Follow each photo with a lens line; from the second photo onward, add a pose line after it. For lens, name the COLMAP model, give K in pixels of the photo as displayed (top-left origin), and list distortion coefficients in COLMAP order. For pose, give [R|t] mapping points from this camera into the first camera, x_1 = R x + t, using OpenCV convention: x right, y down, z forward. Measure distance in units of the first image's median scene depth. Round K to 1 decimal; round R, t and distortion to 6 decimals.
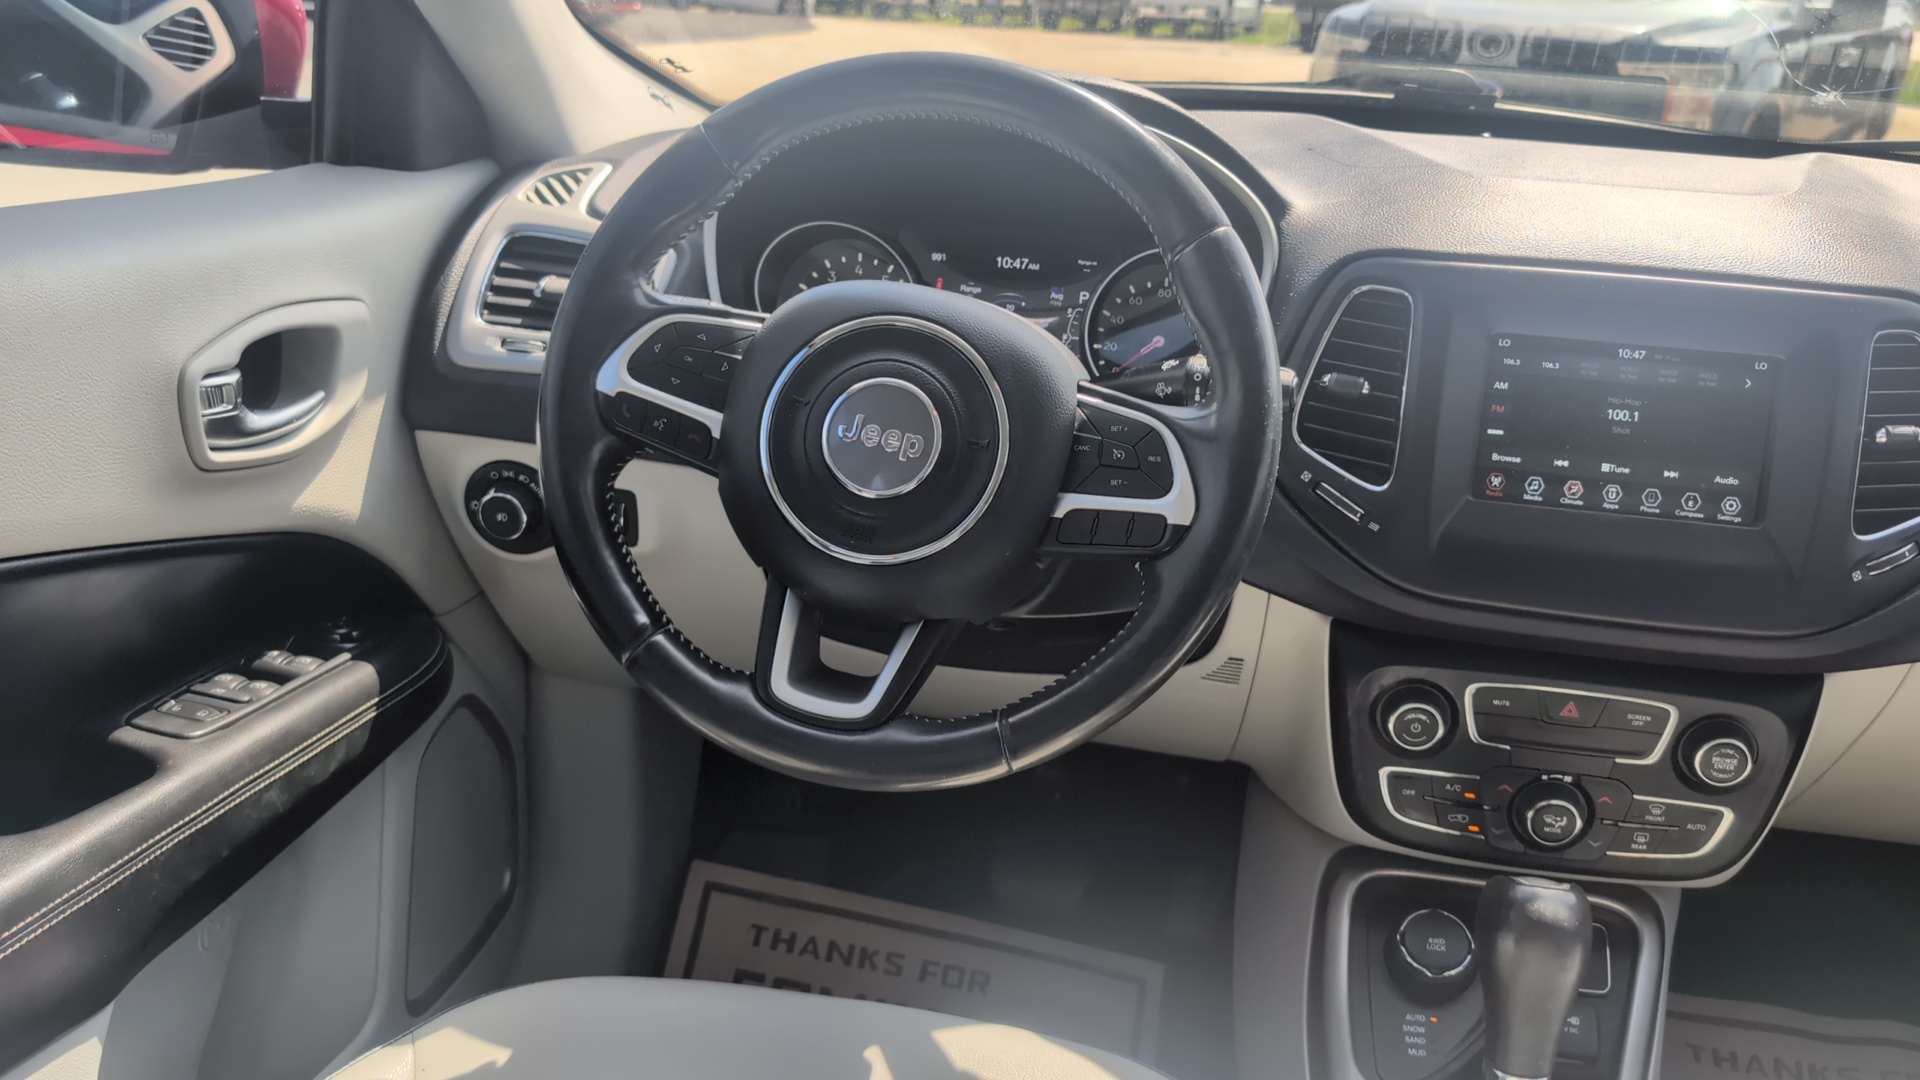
lens RADIAL K [[1616.0, 0, 975.2], [0, 1616.0, 549.2], [0, 0, 1]] dist [0.024284, -0.050154]
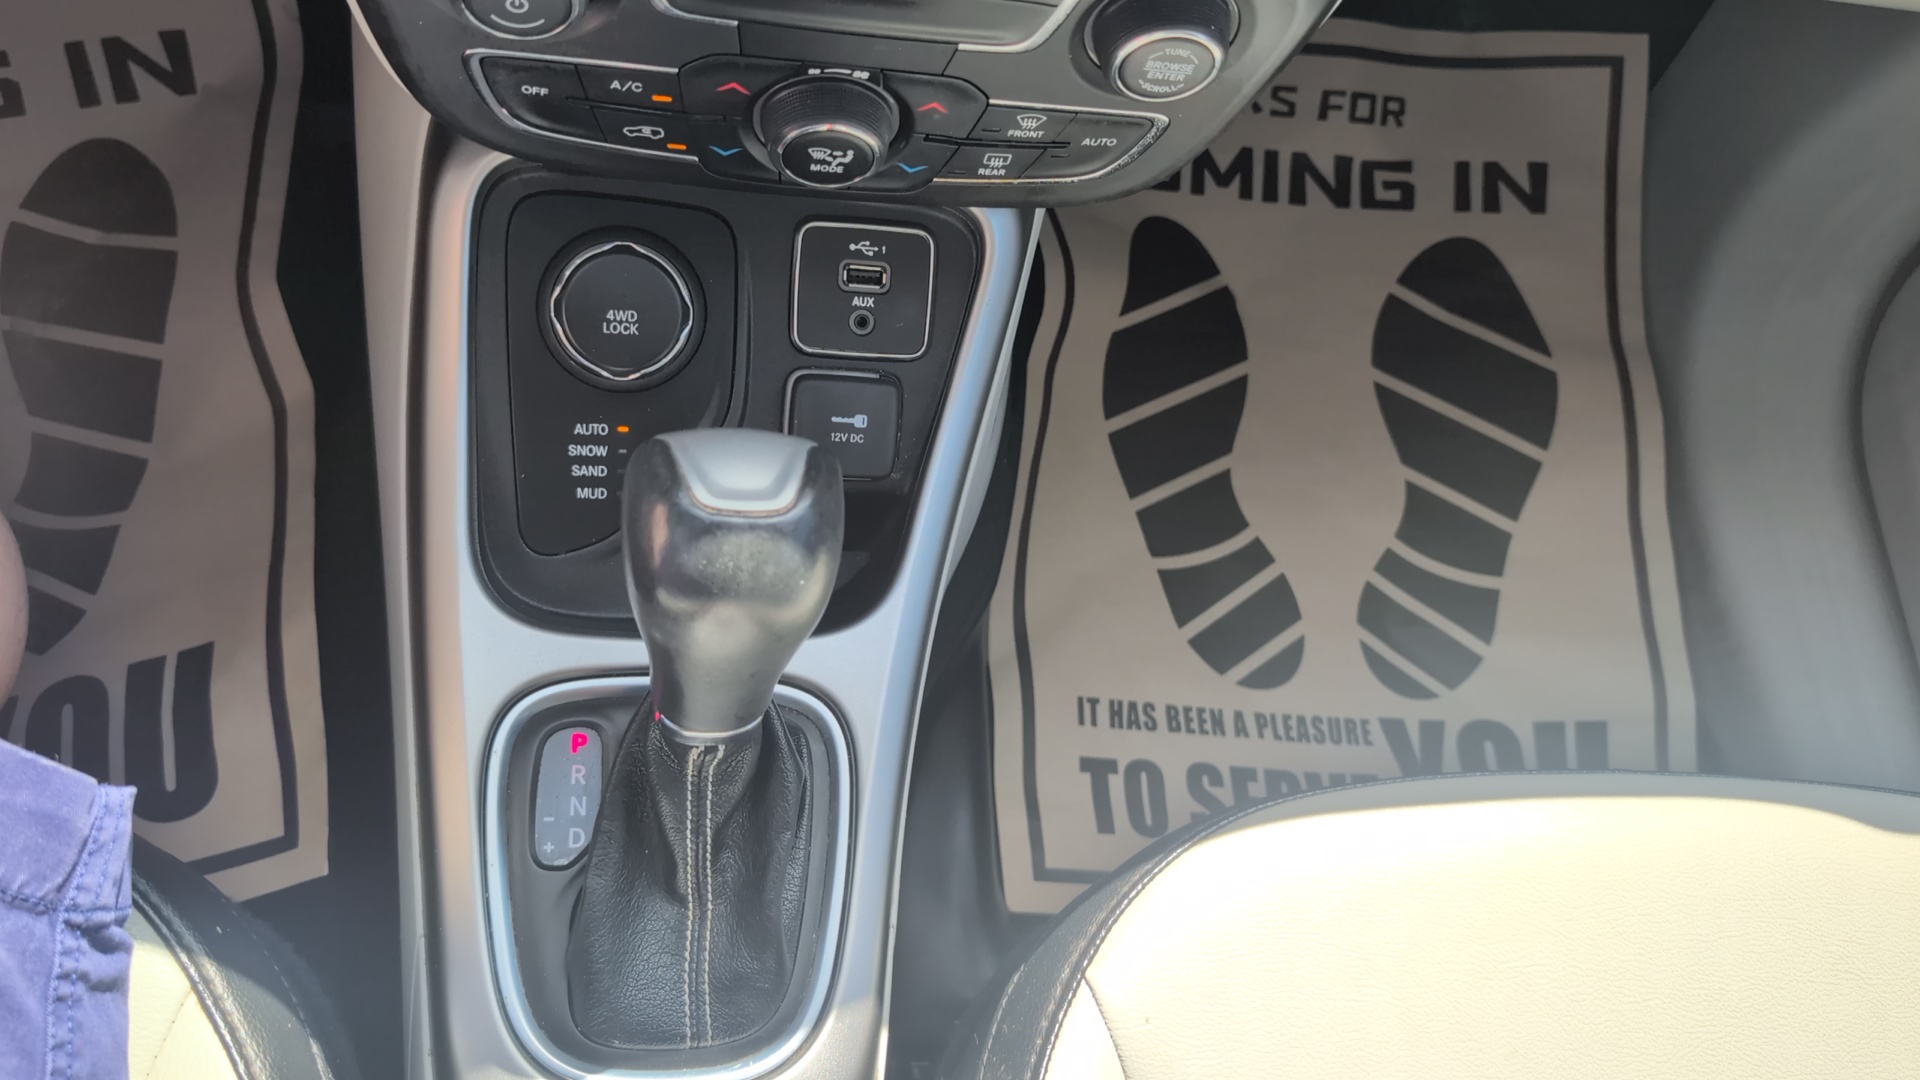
lens RADIAL K [[1616.0, 0, 981.5], [0, 1616.0, 582.8], [0, 0, 1]] dist [0.024284, -0.050154]
pose [[0.956962, -0.141641, 0.253301, 0.258385], [-0.102776, 0.650844, 0.752223, -0.122685], [-0.271405, -0.745882, 0.608275, 0.591397]]
